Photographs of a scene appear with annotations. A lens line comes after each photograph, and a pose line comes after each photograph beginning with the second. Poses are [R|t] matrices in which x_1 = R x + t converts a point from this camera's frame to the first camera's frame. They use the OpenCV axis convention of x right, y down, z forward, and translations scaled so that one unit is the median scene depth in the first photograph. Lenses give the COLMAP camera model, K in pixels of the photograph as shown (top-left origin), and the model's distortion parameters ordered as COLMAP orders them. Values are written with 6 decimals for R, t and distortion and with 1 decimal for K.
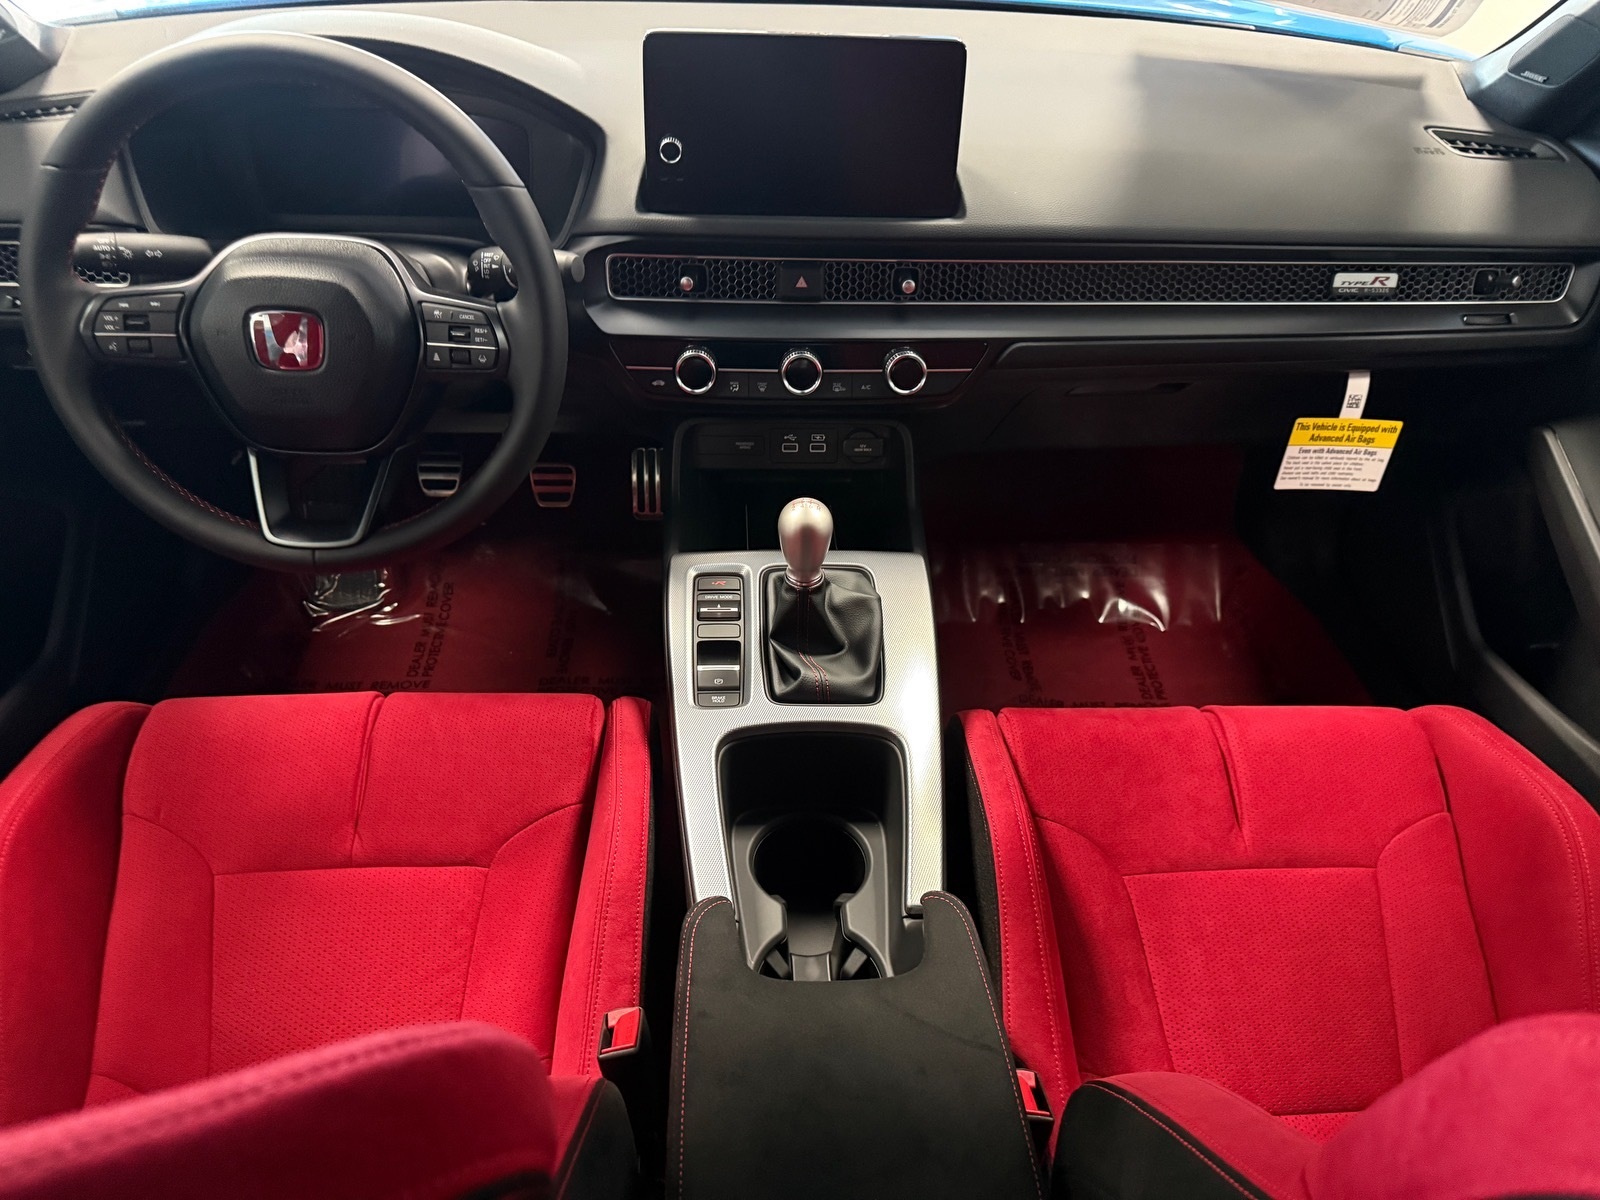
lens RADIAL K [[1147.4, 0, 793.9], [0, 1147.4, 628.9], [0, 0, 1]] dist [0.073363, -0.082614]
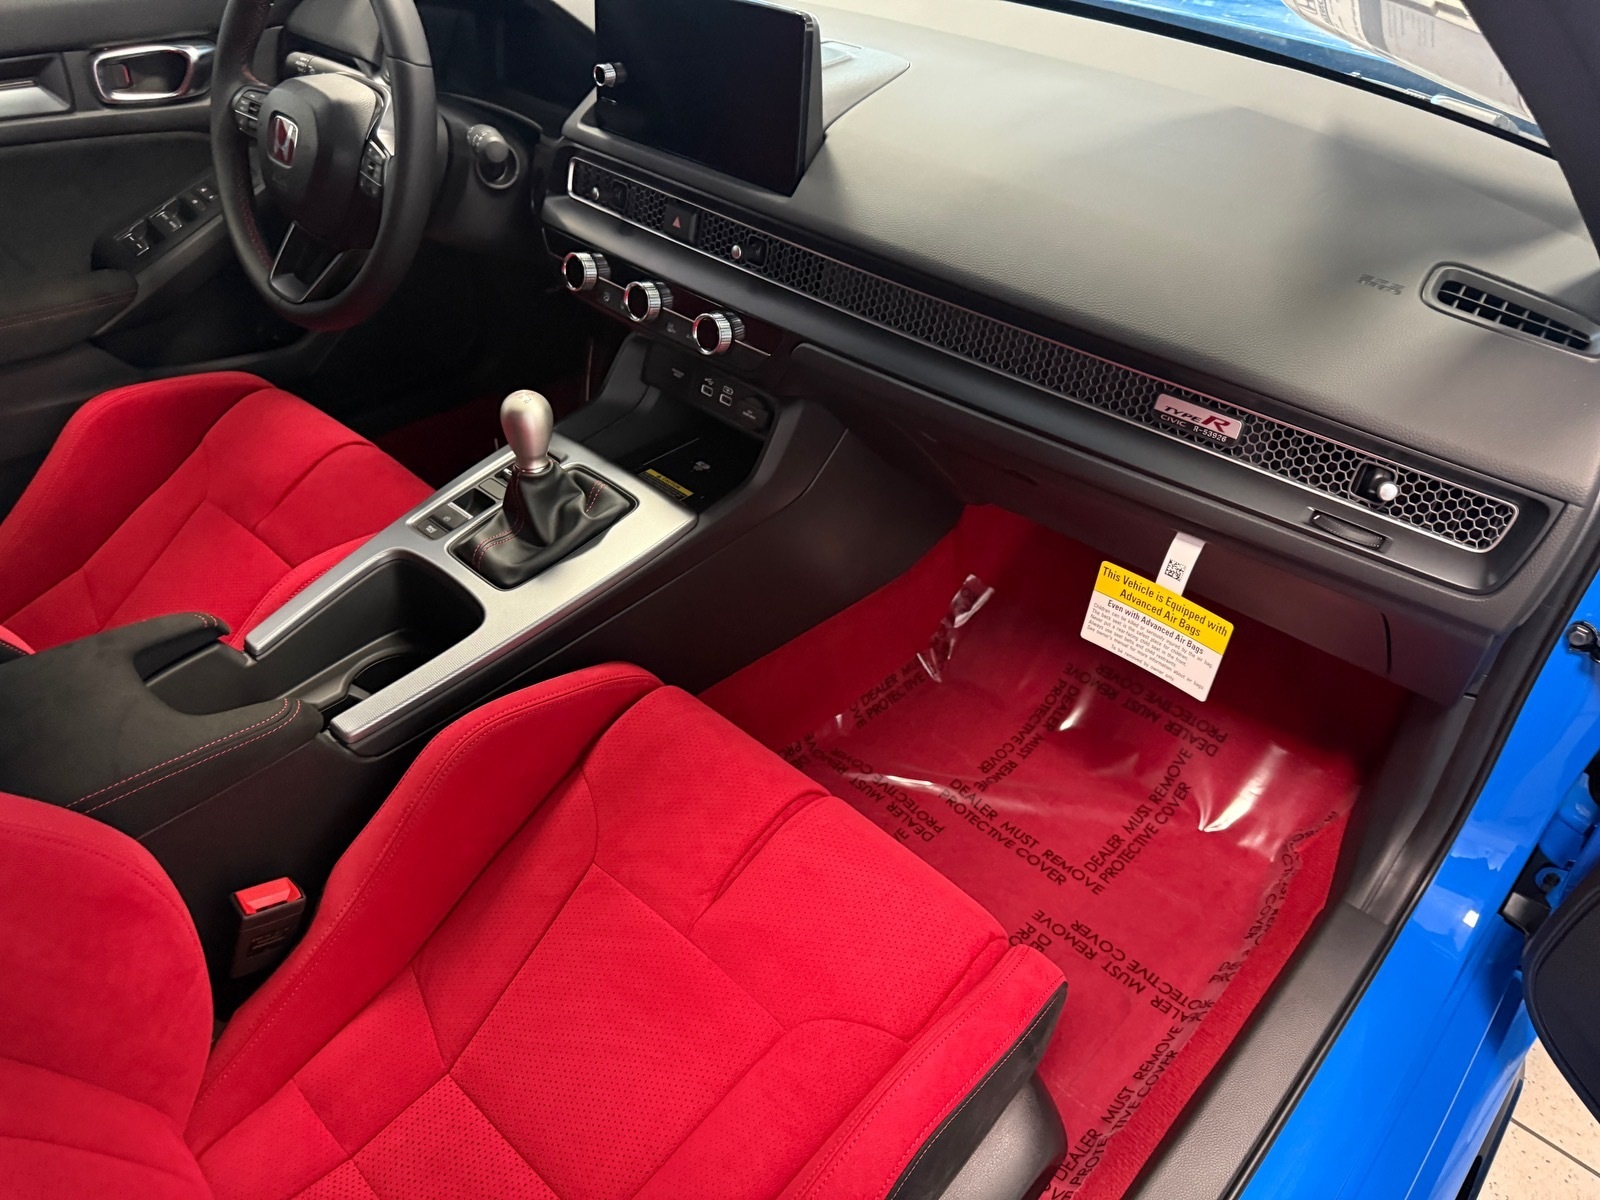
lens RADIAL K [[1147.4, 0, 790.9], [0, 1147.4, 603.2], [0, 0, 1]] dist [0.073363, -0.082614]
pose [[0.680824, 0.439296, -0.586087, 0.848522], [-0.444632, 0.883750, 0.145902, -0.193836], [0.582048, 0.161259, 0.797004, 0.279631]]
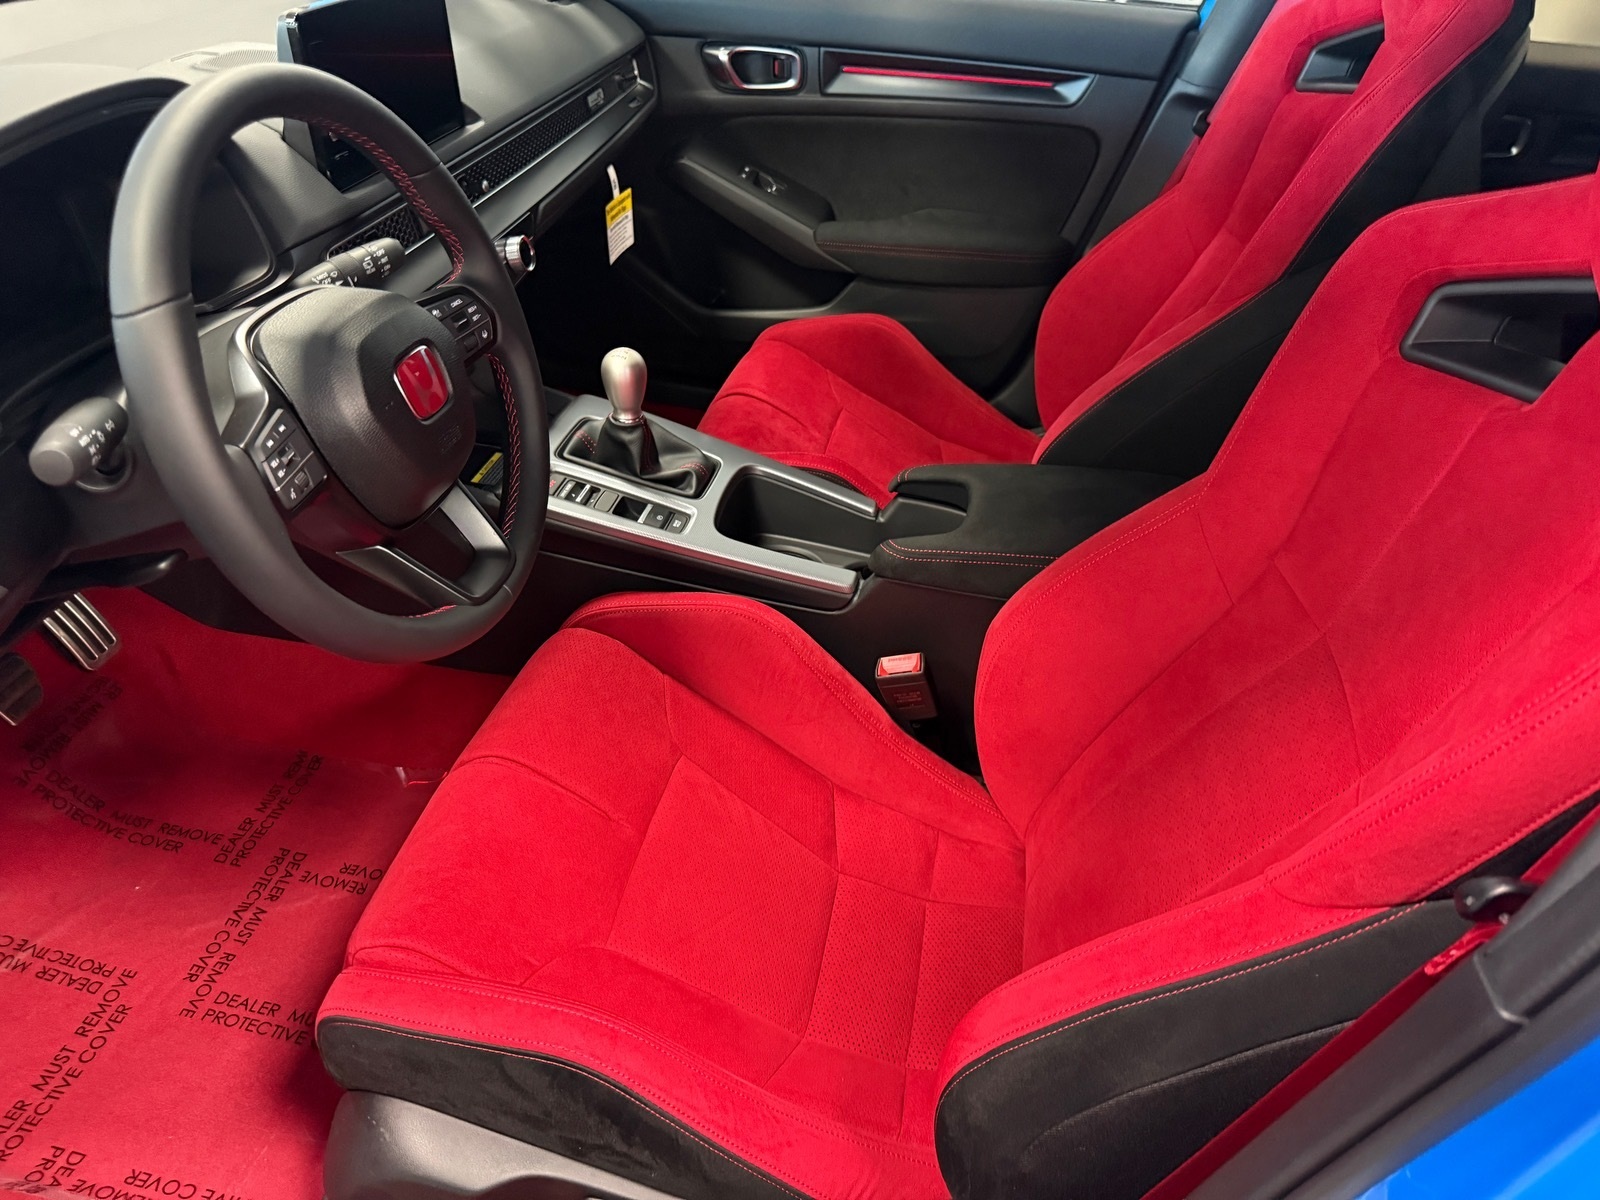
lens RADIAL K [[1147.4, 0, 805.0], [0, 1147.4, 614.8], [0, 0, 1]] dist [0.073363, -0.082614]
pose [[0.251863, -0.591613, 0.765871, -0.967715], [0.567593, 0.731283, 0.378237, -0.238020], [-0.783839, 0.339439, 0.519978, 0.278341]]
